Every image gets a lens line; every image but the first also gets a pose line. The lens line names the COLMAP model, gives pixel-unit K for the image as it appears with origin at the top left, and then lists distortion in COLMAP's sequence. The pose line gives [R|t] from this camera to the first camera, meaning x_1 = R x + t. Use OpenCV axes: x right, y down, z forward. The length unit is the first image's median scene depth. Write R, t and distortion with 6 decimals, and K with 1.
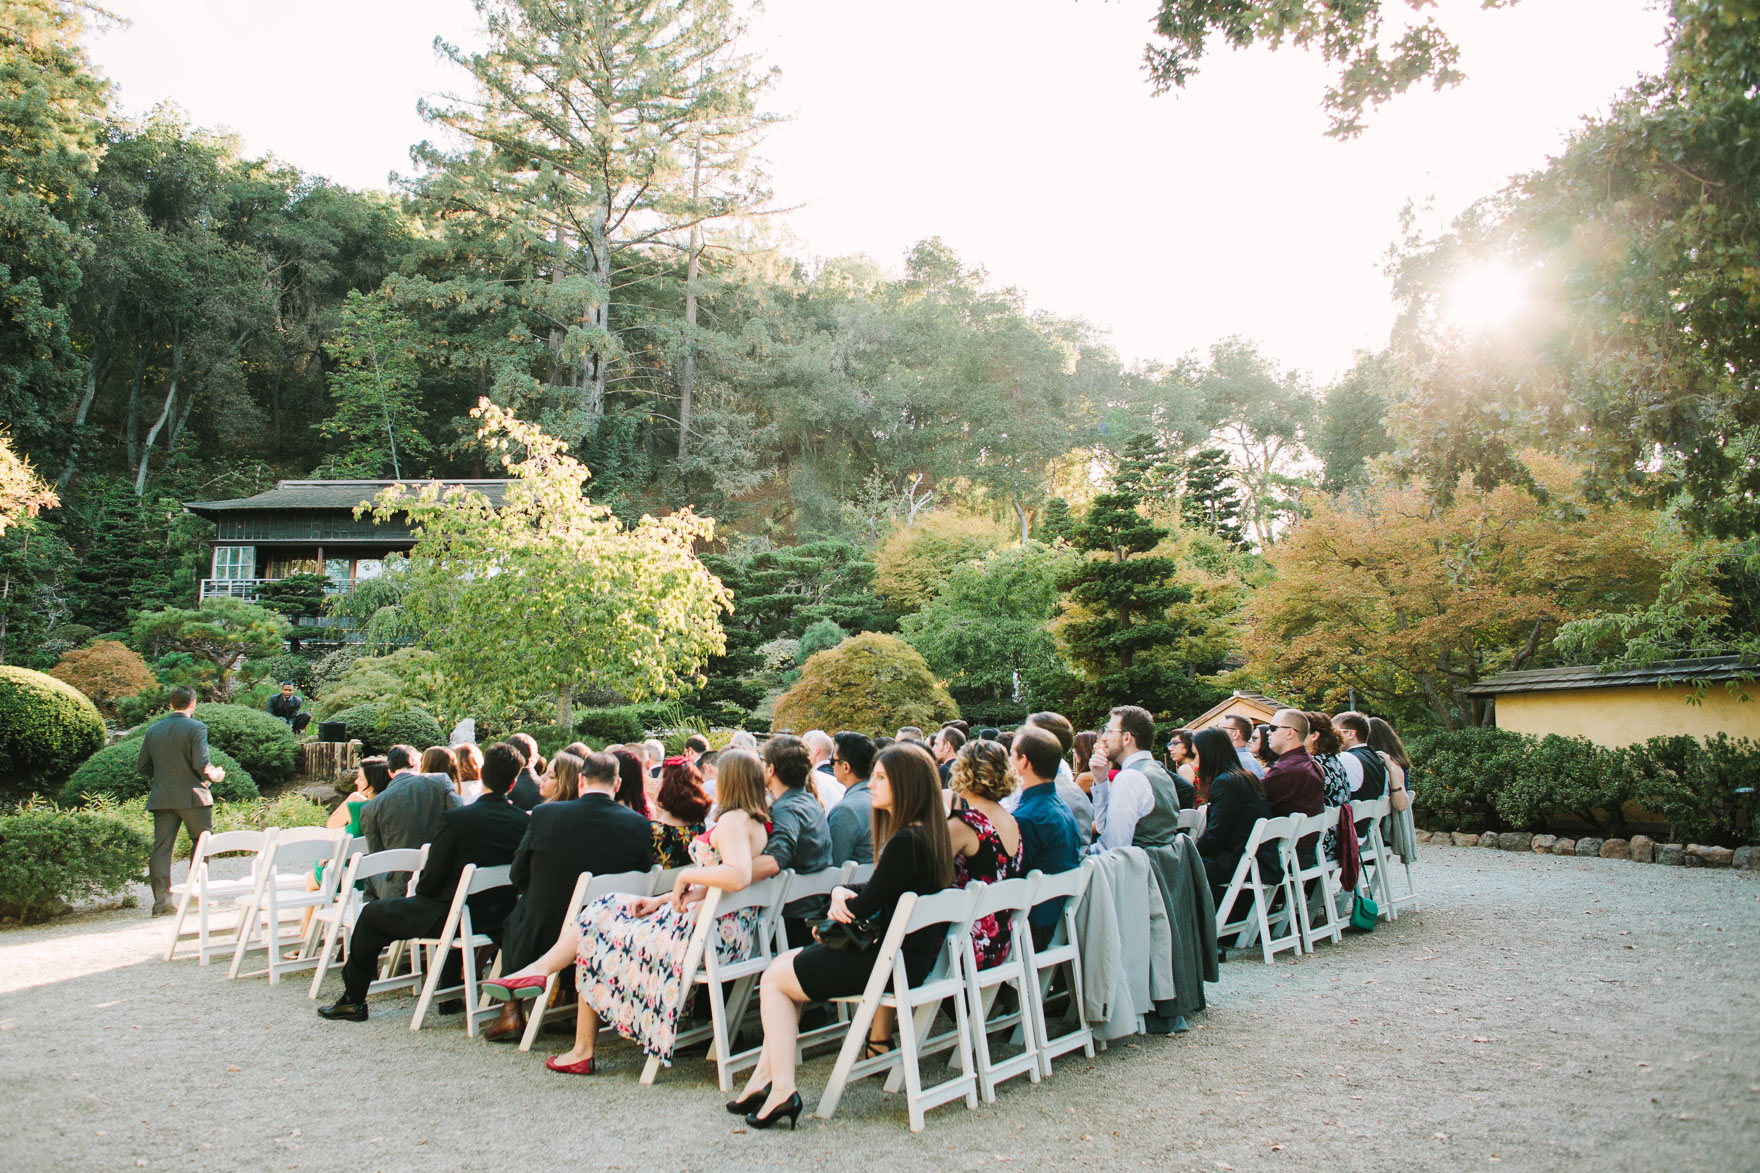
lens RADIAL K [[1396.0, 0, 880.0], [0, 1396.0, 586.5], [0, 0, 1]] dist [-0.071272, 0.078618]
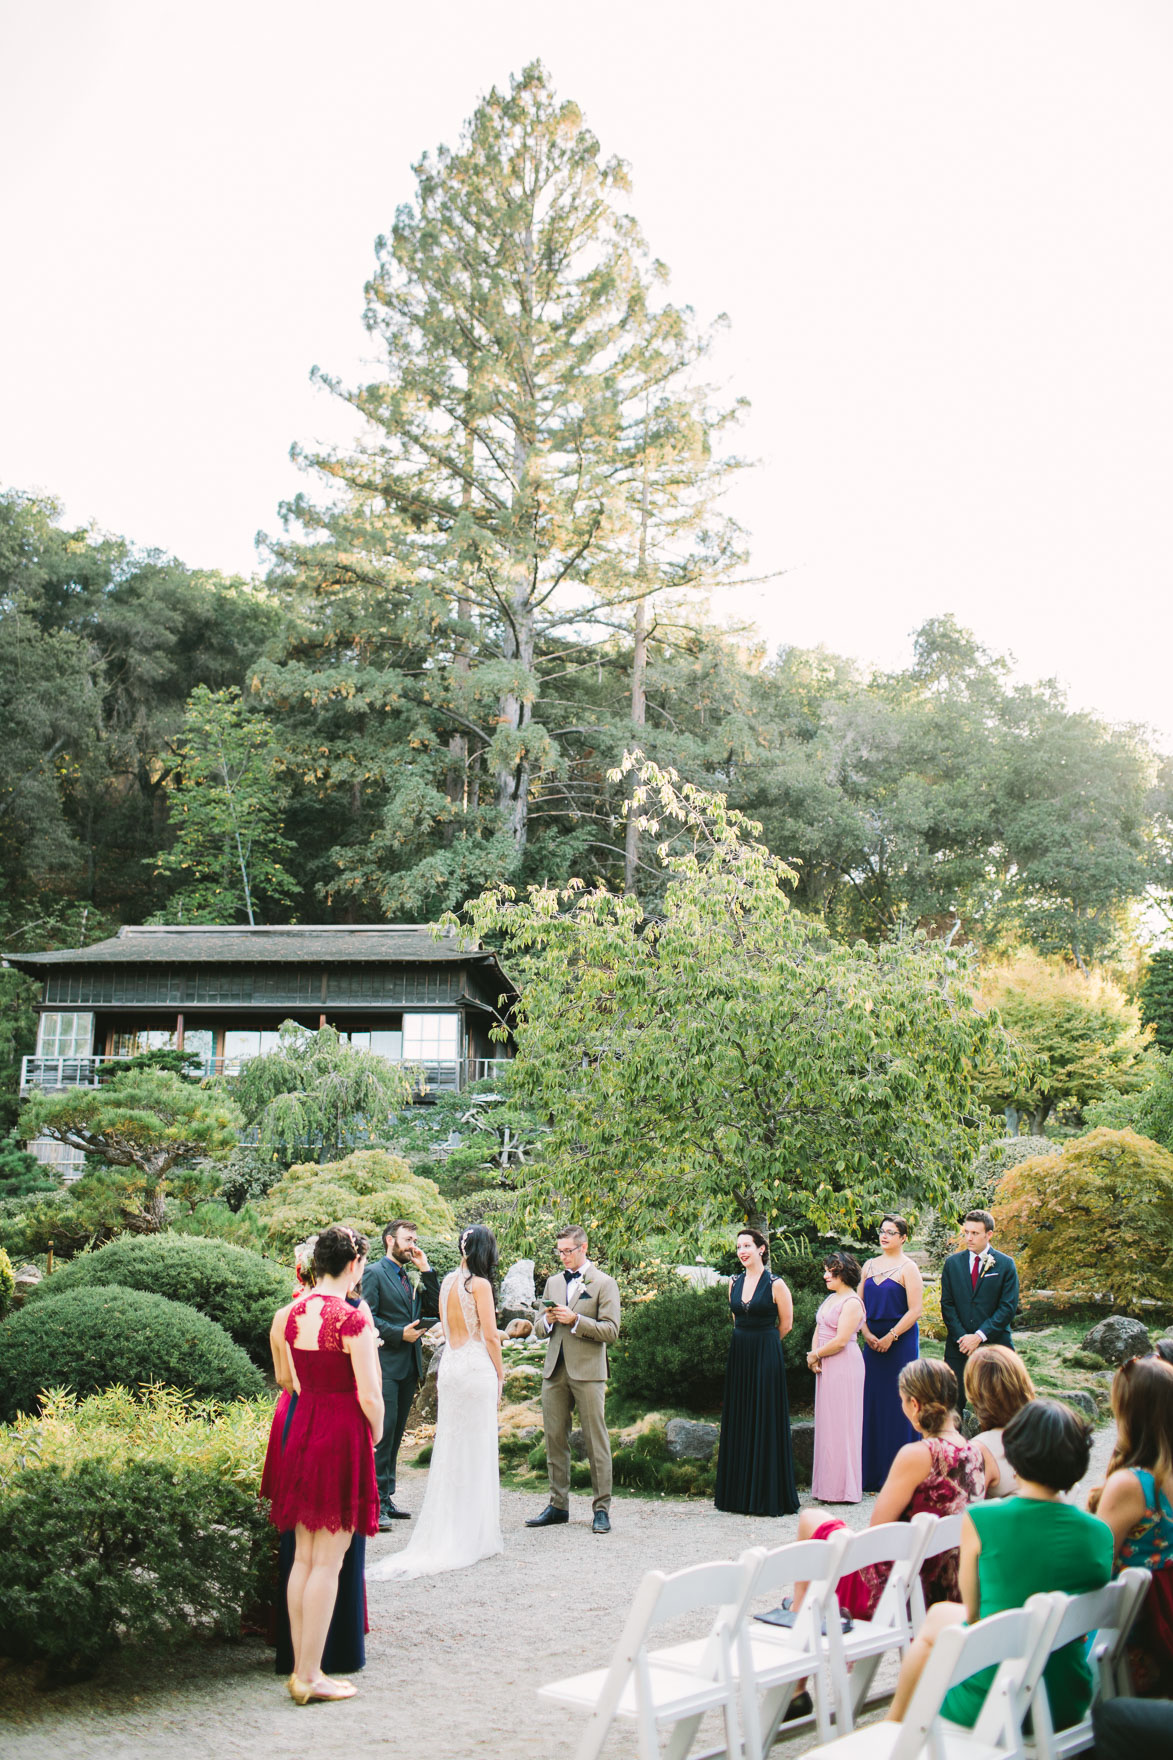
lens RADIAL K [[1665.3, 0, 589.4], [0, 1665.3, 945.9], [0, 0, 1]] dist [-0.054544, 0.018417]
pose [[0.997760, -0.001818, -0.066865, -0.104269], [-0.003681, 0.996623, -0.082031, 0.006057], [0.066788, 0.082093, 0.994384, 0.104305]]
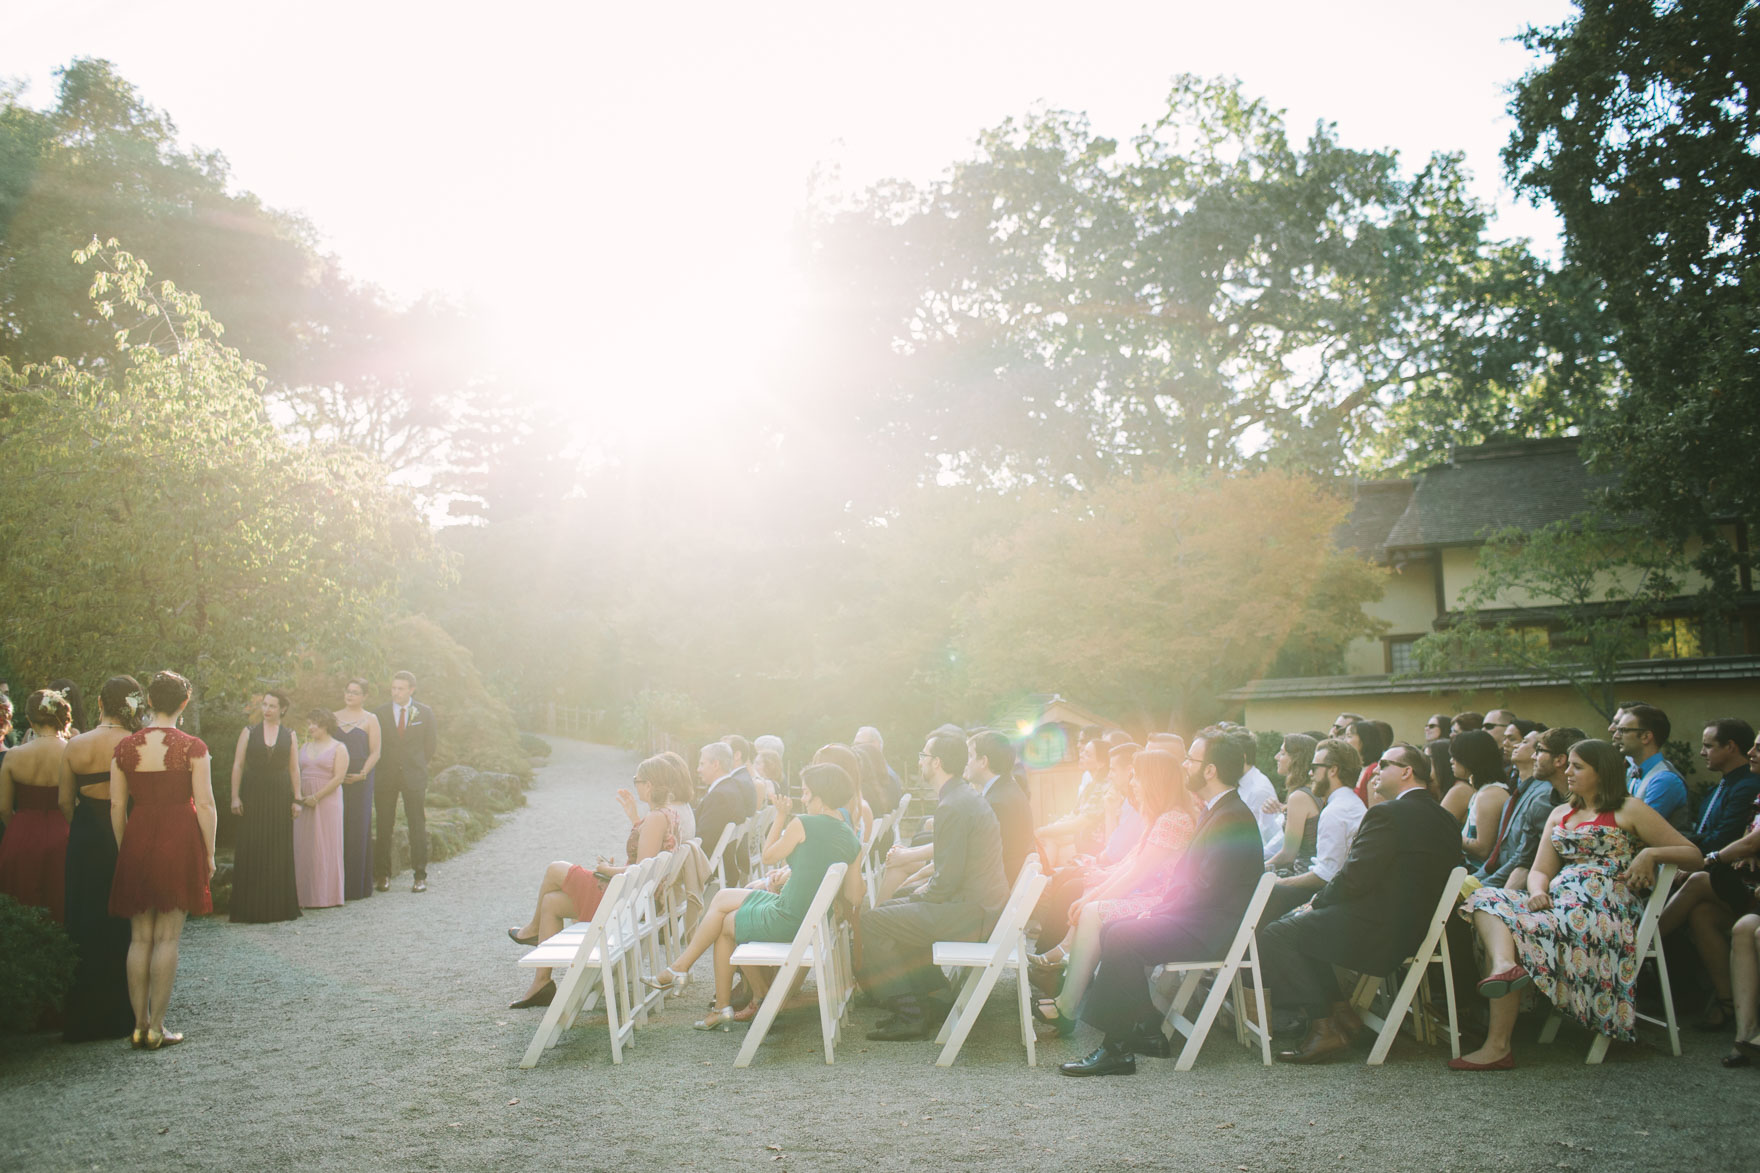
lens RADIAL K [[1726.0, 0, 880.0], [0, 1726.0, 586.5], [0, 0, 1]] dist [0.000697, 0.005946]
pose [[0.779867, 0.050501, 0.623904, -0.206052], [-0.055297, 0.998401, -0.011694, 0.007691], [-0.623498, -0.025380, 0.781413, 0.051014]]
